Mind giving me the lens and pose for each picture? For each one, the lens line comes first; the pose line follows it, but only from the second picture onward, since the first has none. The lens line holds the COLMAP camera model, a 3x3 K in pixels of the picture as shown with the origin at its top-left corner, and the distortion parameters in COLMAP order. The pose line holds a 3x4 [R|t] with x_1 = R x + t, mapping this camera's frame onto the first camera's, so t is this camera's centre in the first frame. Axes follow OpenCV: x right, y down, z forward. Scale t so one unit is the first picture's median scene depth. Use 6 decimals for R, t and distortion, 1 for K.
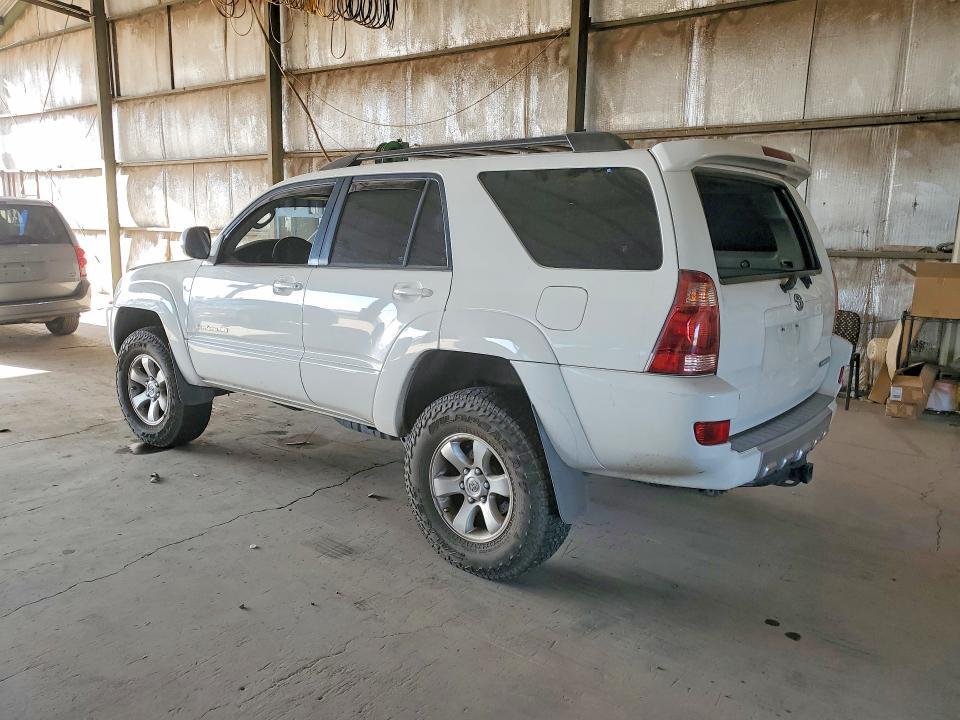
lens RADIAL K [[762.8, 0, 469.5], [0, 762.8, 367.1], [0, 0, 1]] dist [0.028403, -0.008580]
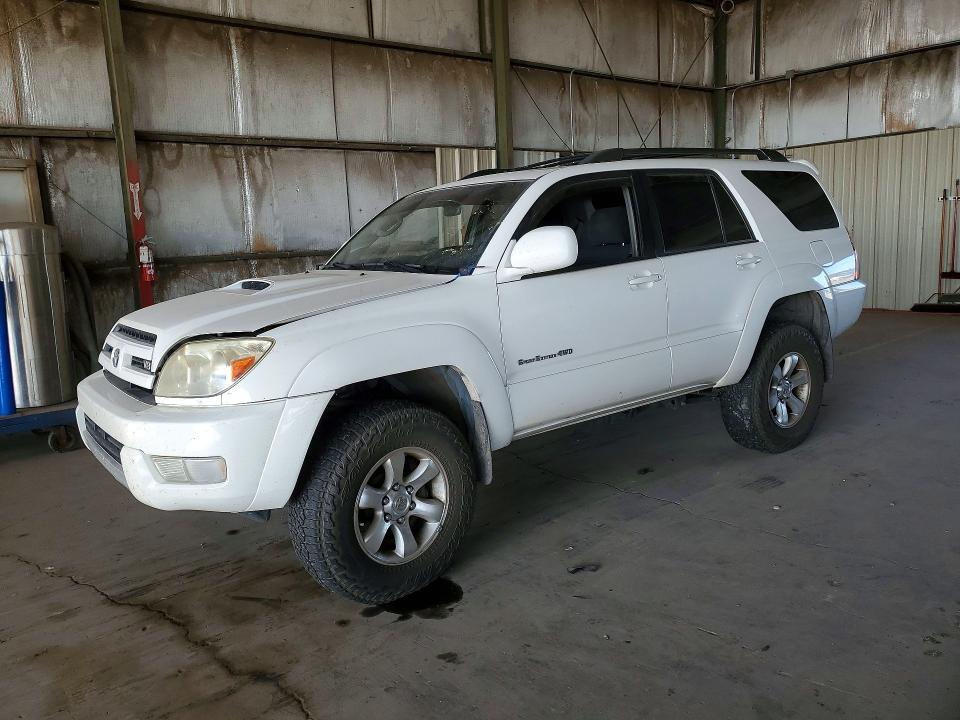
lens RADIAL K [[762.8, 0, 472.5], [0, 762.8, 356.6], [0, 0, 1]] dist [0.028403, -0.008580]
pose [[0.206542, -0.185688, 0.960656, -0.758737], [0.231399, 0.963244, 0.136437, -0.119863], [-0.950681, 0.194115, 0.241919, 0.612066]]
